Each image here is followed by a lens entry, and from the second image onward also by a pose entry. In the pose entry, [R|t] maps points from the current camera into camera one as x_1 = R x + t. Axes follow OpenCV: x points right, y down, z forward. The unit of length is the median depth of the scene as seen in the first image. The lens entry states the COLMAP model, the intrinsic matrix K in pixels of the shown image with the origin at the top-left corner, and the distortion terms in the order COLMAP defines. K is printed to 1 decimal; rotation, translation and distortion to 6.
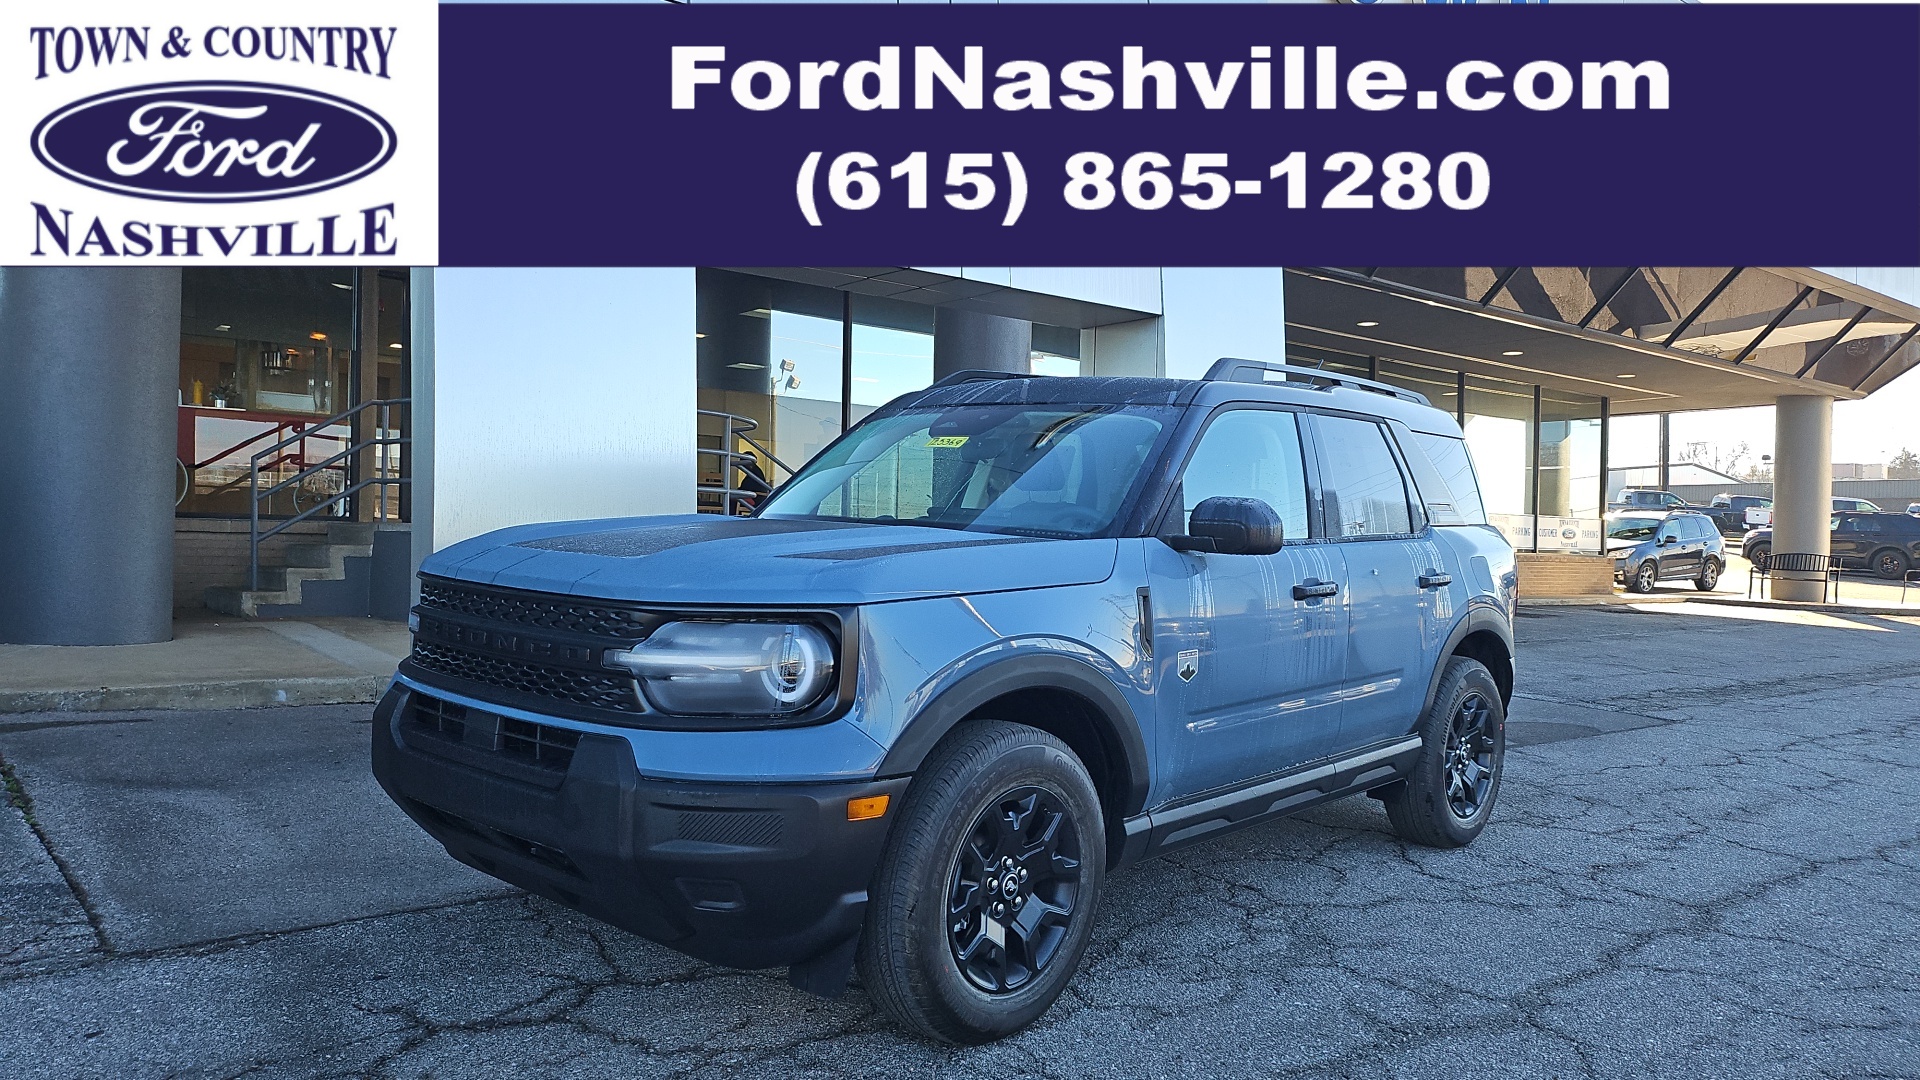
lens RADIAL K [[1346.1, 0, 981.4], [0, 1346.1, 547.1], [0, 0, 1]] dist [0.036204, -0.002699]
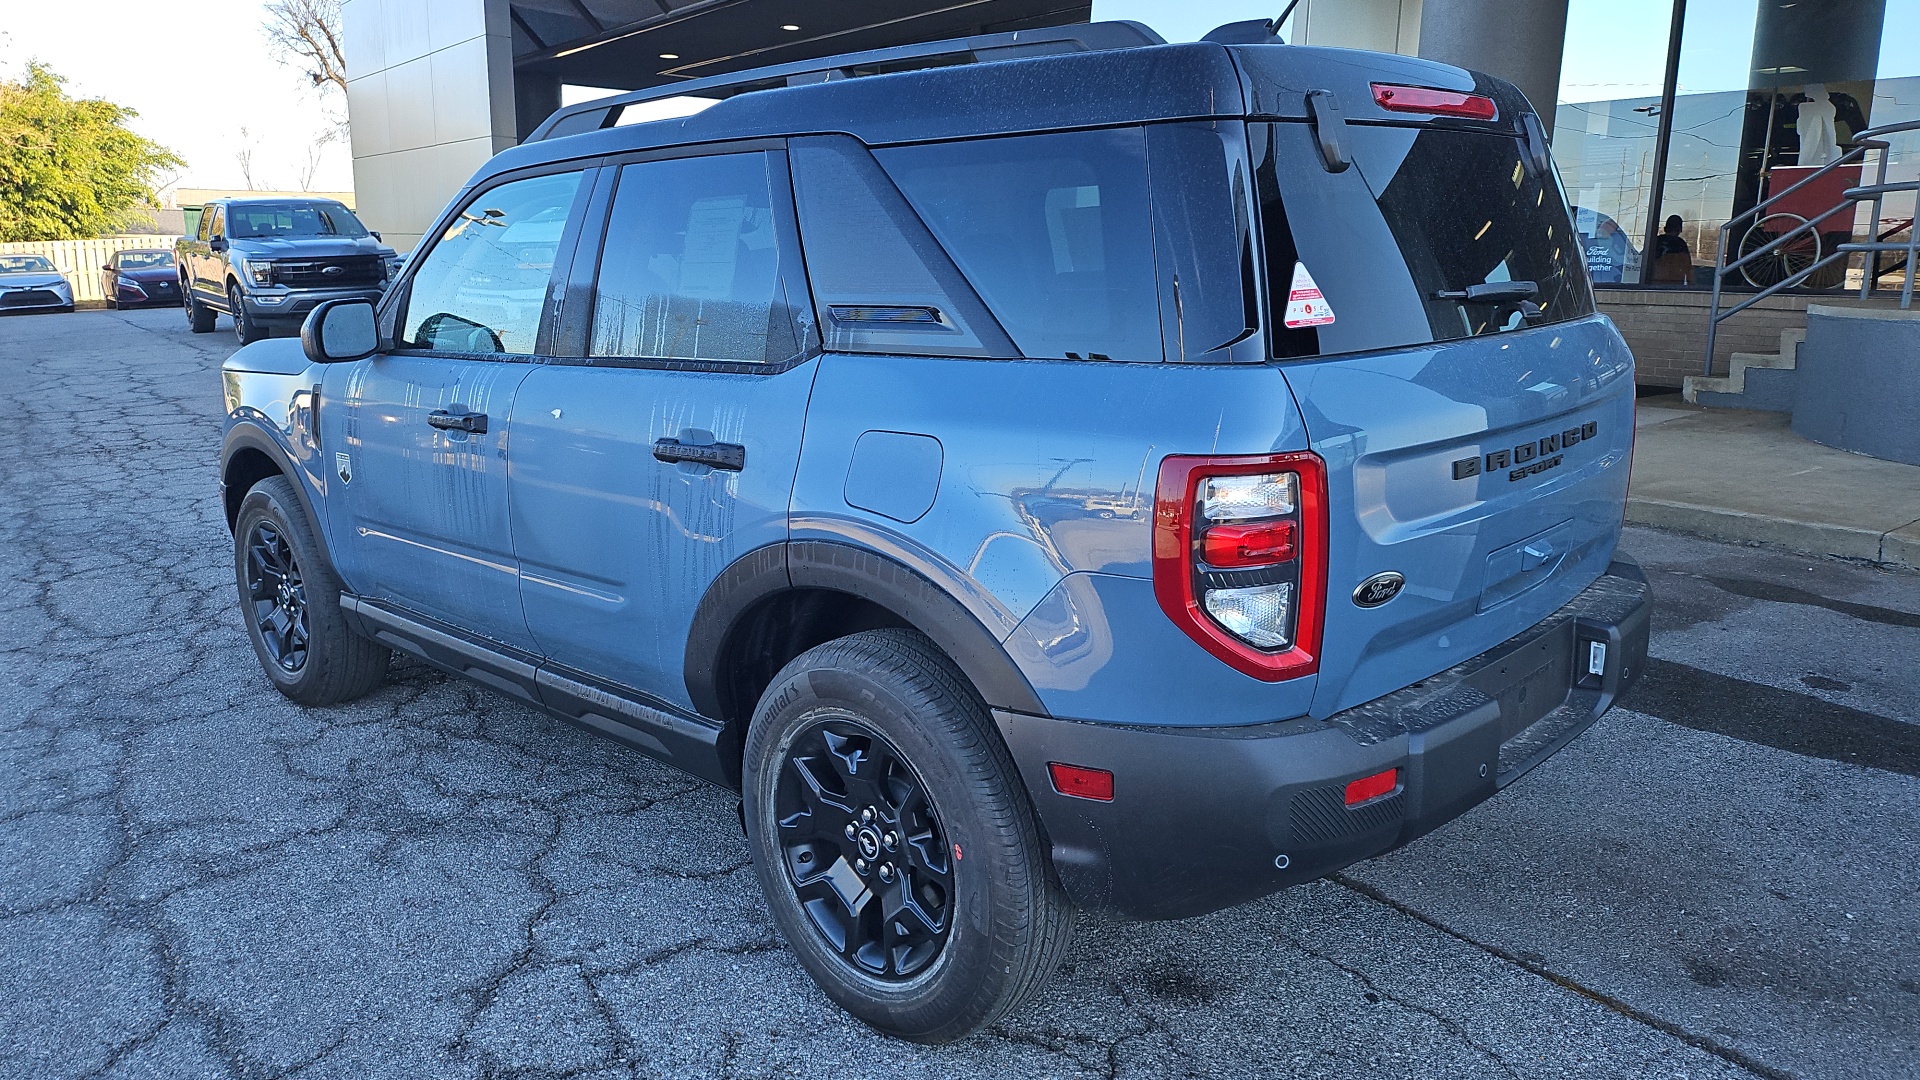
lens RADIAL K [[1346.1, 0, 981.4], [0, 1346.1, 547.1], [0, 0, 1]] dist [0.036204, -0.002699]
pose [[-0.038833, 0.189936, -0.981028, 1.011609], [-0.018241, 0.981470, 0.190744, -0.050126], [0.999079, 0.025302, -0.034649, 1.340604]]
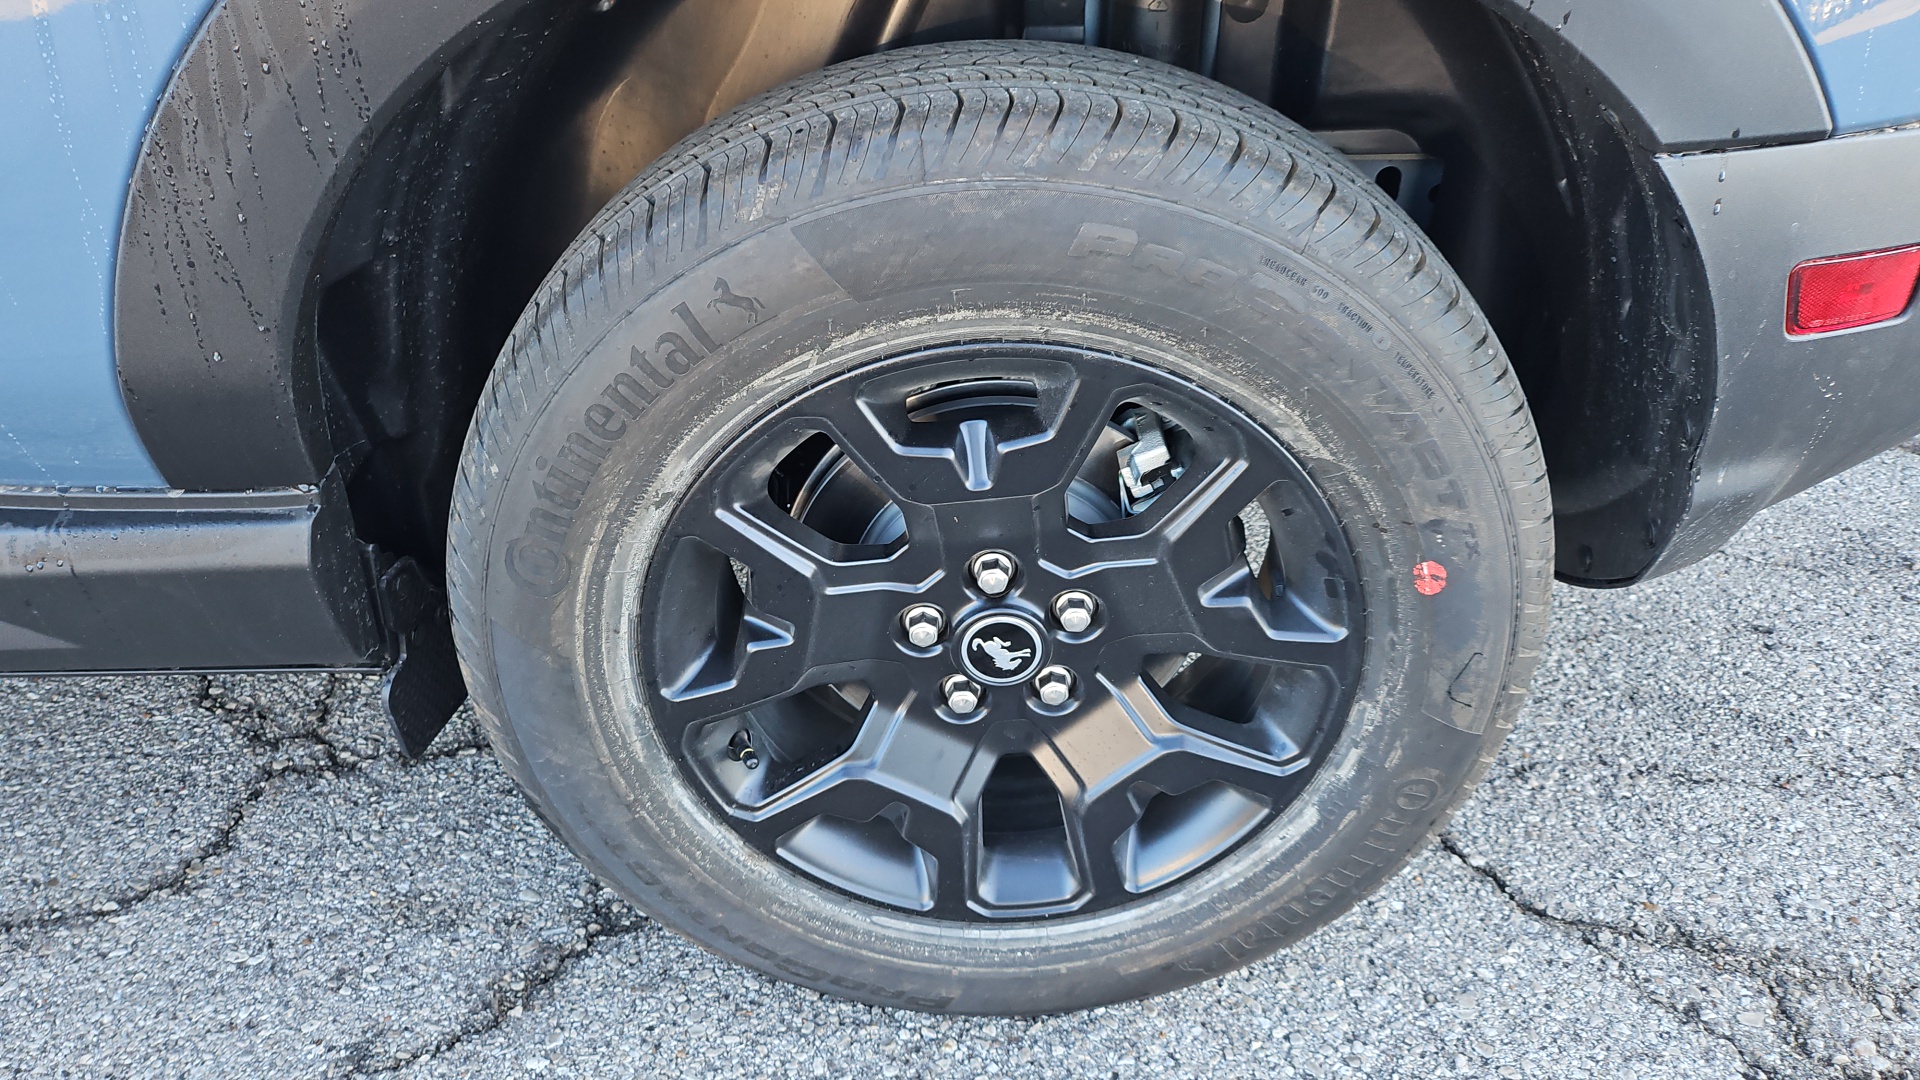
lens RADIAL K [[1351.6, 0, 961.4], [0, 1351.6, 524.6], [0, 0, 1]] dist [0.035970, -0.000067]
pose [[0.670478, 0.365885, -0.645436, 0.584912], [-0.003386, 0.871442, 0.490486, 0.065480], [0.741921, -0.326675, 0.585522, 1.142515]]
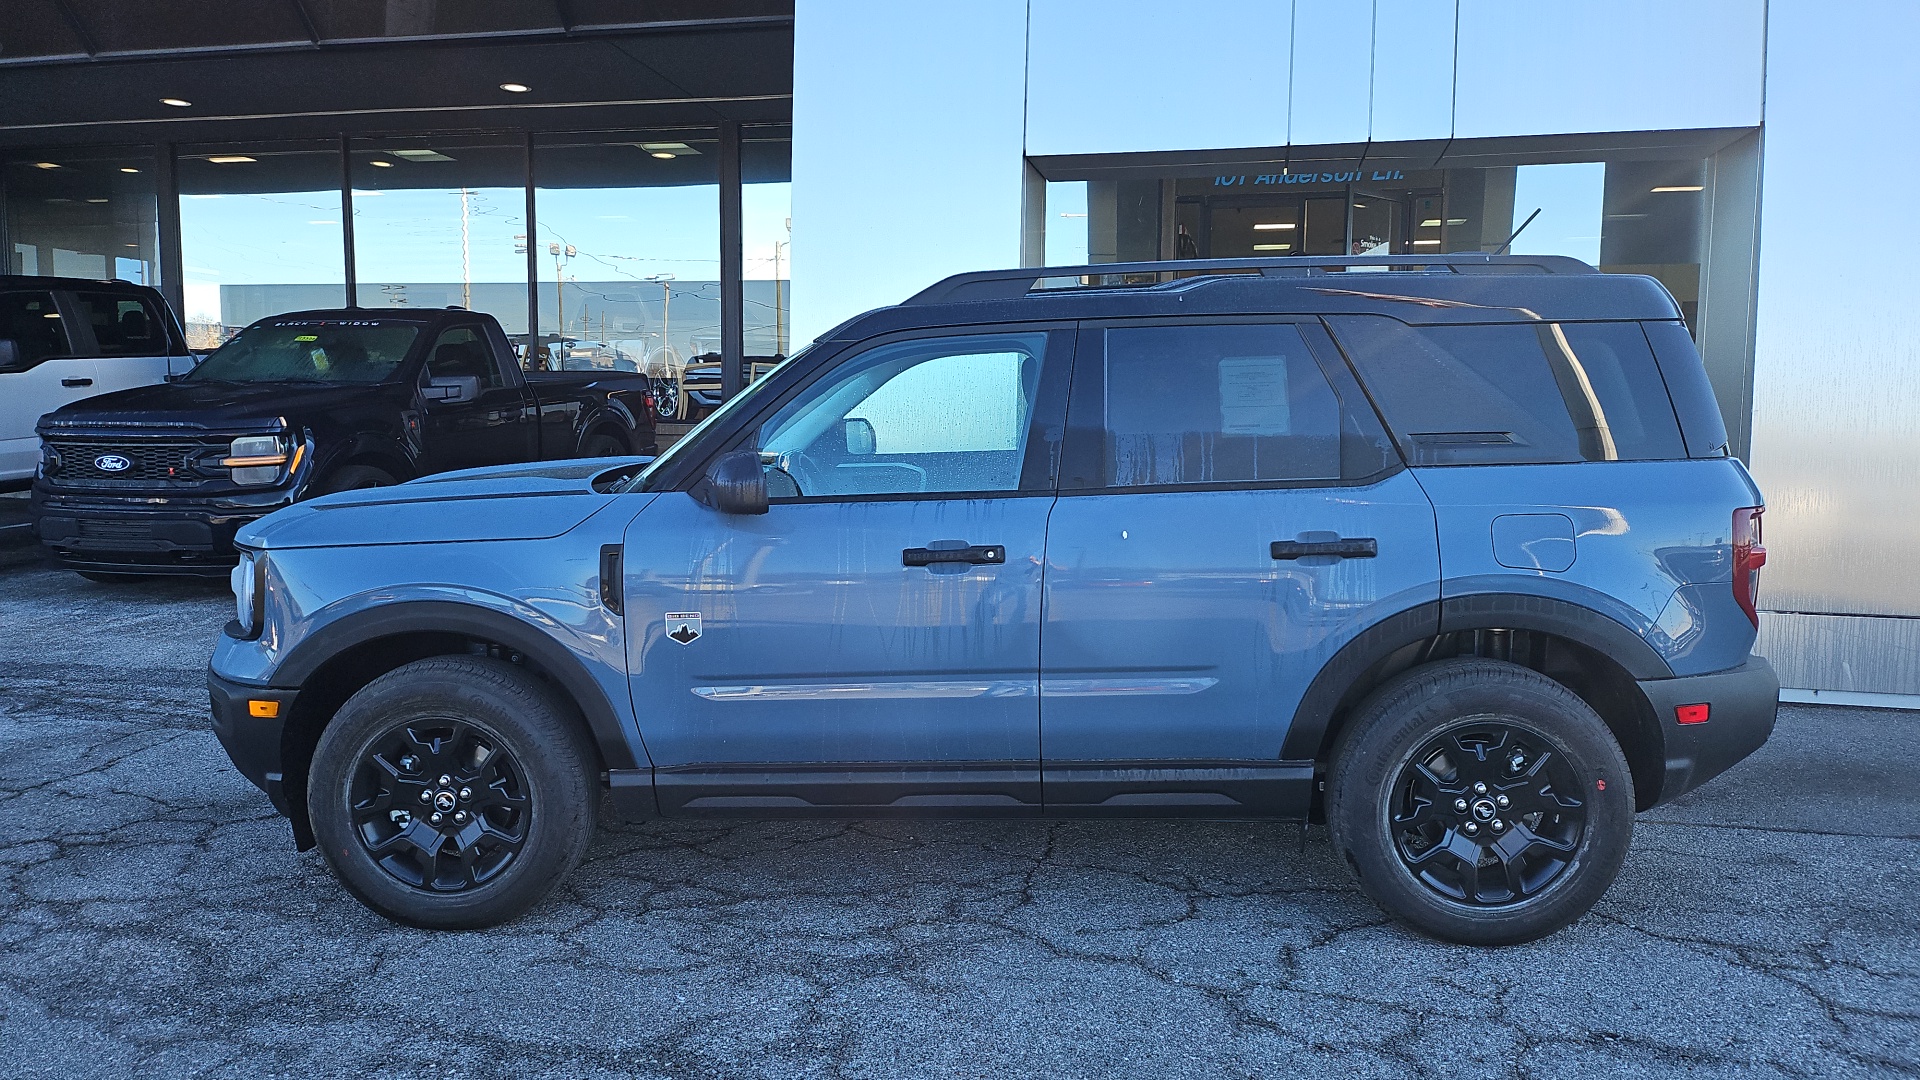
lens RADIAL K [[1309.7, 0, 953.1], [0, 1309.7, 581.6], [0, 0, 1]] dist [0.043665, 0.000635]
pose [[0.623500, 0.078613, -0.777861, 0.874680], [0.004495, 0.994555, 0.104115, -0.035050], [0.781810, -0.068412, 0.619752, 0.512155]]
